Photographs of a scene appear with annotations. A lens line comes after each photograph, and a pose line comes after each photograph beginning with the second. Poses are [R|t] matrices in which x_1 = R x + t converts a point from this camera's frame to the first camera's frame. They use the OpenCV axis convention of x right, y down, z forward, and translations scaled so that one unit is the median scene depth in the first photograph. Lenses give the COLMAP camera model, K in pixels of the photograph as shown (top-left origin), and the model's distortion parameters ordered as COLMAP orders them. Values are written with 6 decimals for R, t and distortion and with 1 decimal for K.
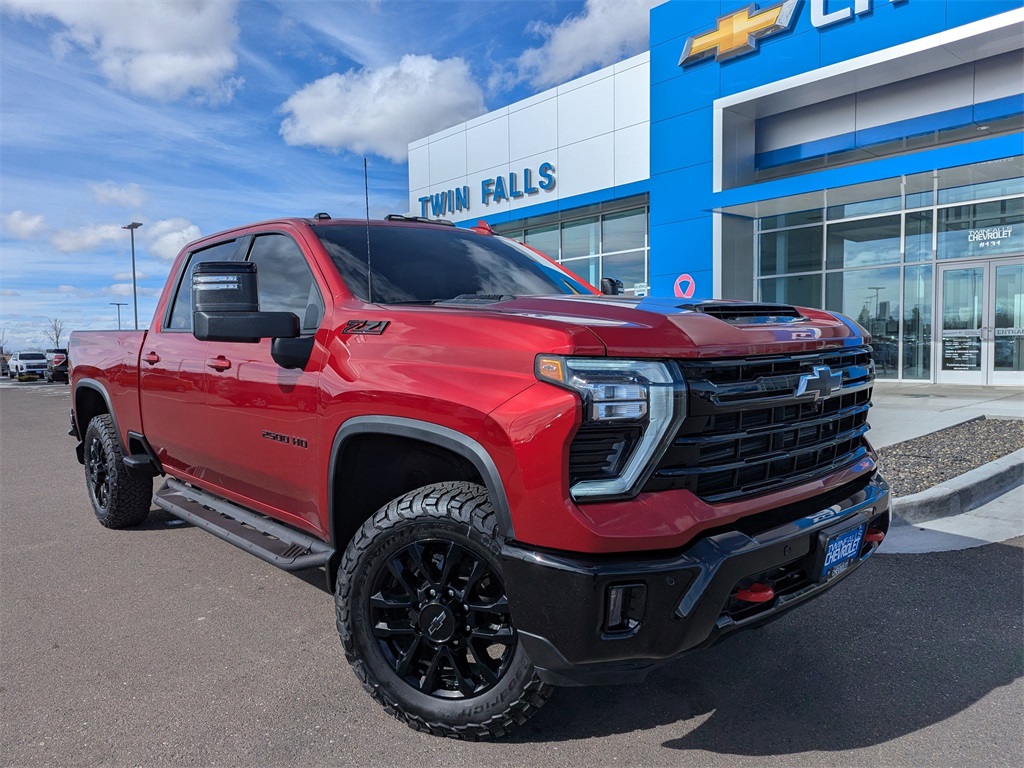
lens RADIAL K [[747.3, 0, 518.1], [0, 747.3, 378.5], [0, 0, 1]] dist [0.044449, -0.030245]
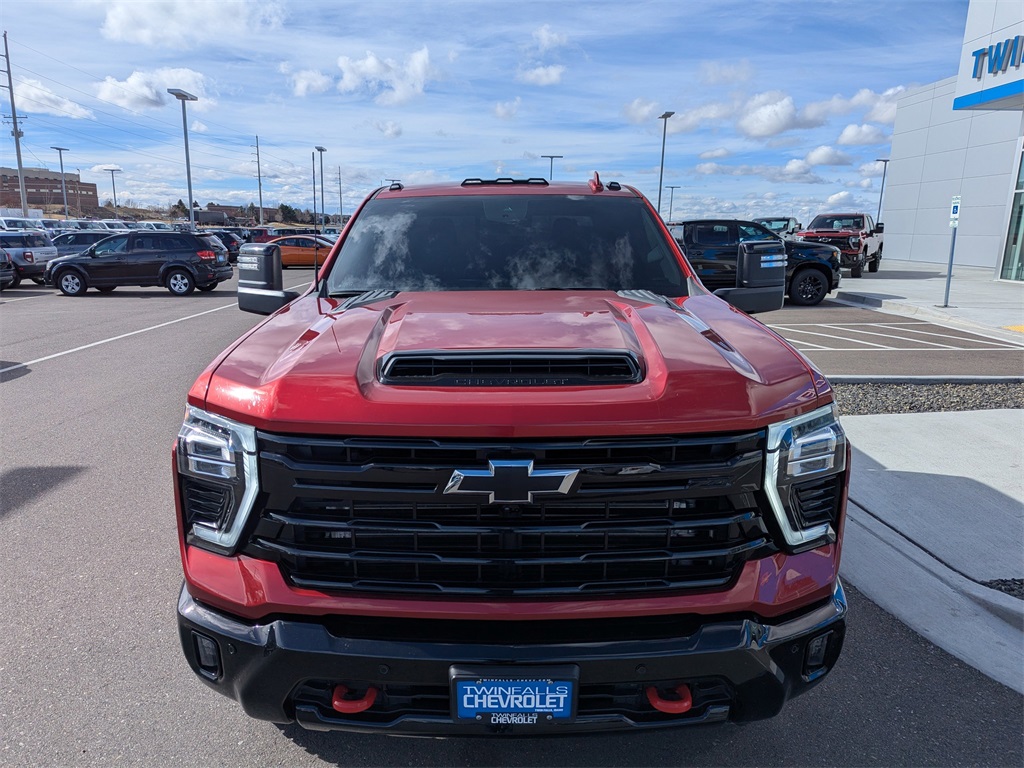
lens RADIAL K [[747.3, 0, 504.9], [0, 747.3, 384.6], [0, 0, 1]] dist [0.044449, -0.030245]
pose [[0.732263, 0.168824, -0.659764, 0.590243], [-0.053434, 0.980042, 0.191473, -0.155208], [0.678922, -0.104955, 0.726670, 0.319377]]
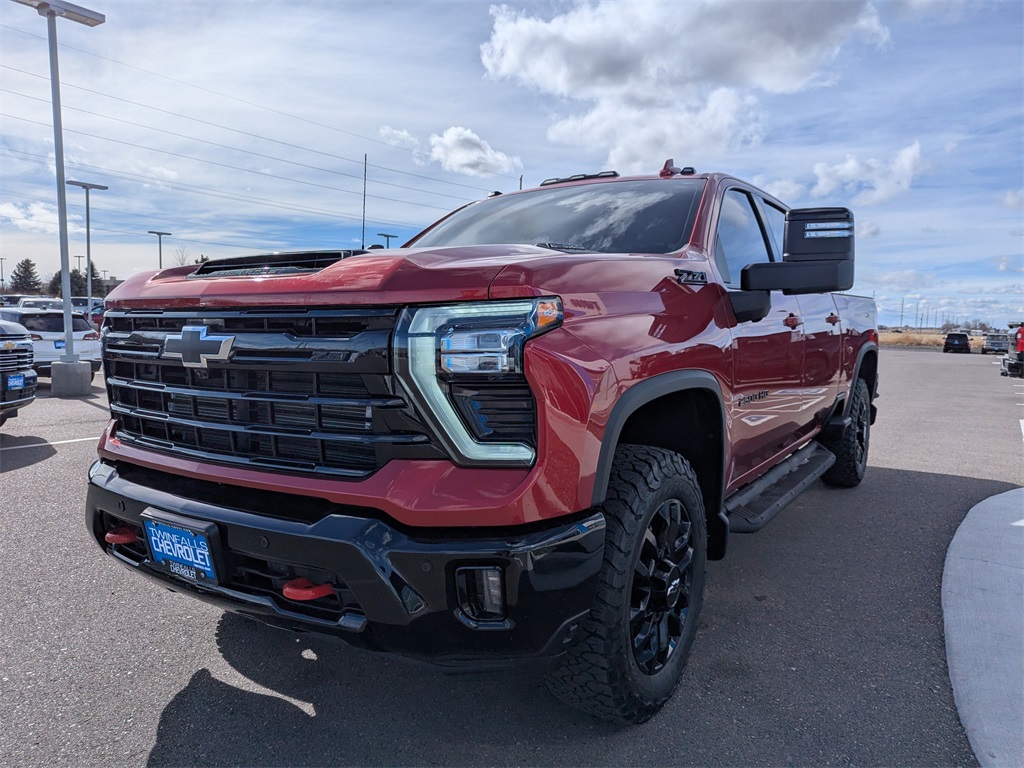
lens RADIAL K [[747.3, 0, 505.0], [0, 747.3, 381.9], [0, 0, 1]] dist [0.044449, -0.030245]
pose [[0.216394, 0.097724, -0.971403, 0.874964], [-0.065062, 0.994209, 0.085524, -0.033552], [0.974136, 0.044695, 0.221499, 0.779612]]
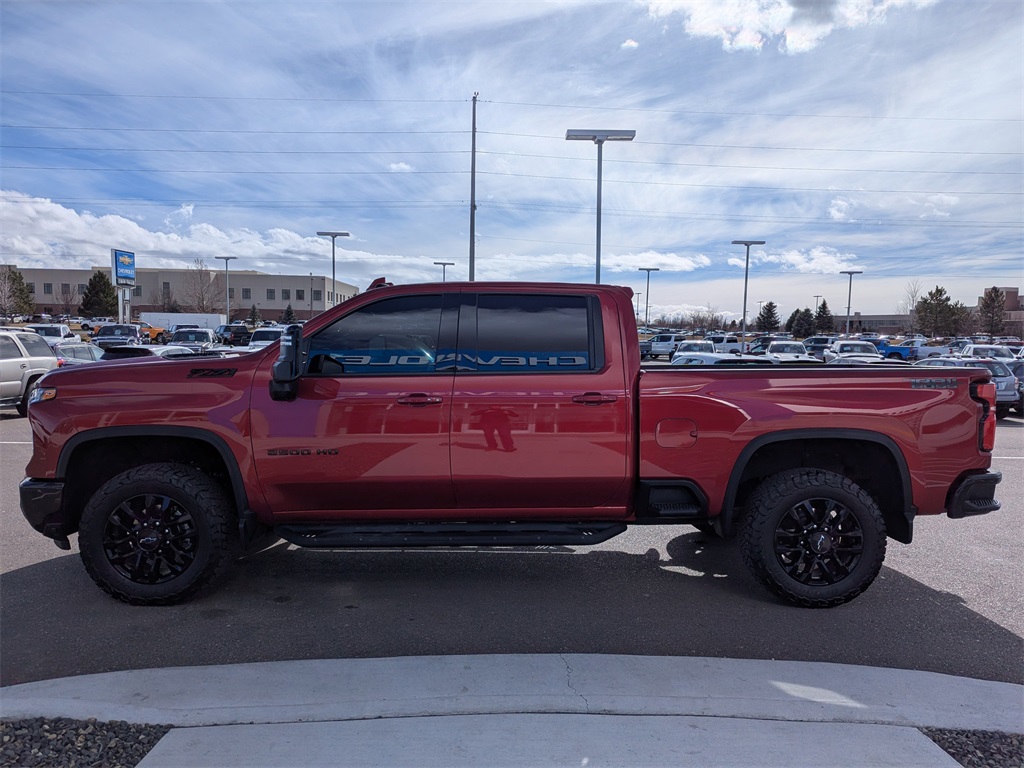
lens RADIAL K [[747.3, 0, 502.5], [0, 747.3, 384.7], [0, 0, 1]] dist [0.044449, -0.030245]
pose [[-0.679552, 0.049702, -0.731942, 0.799296], [-0.034007, 0.994496, 0.099104, -0.195691], [0.732839, 0.092238, -0.674121, 2.217276]]
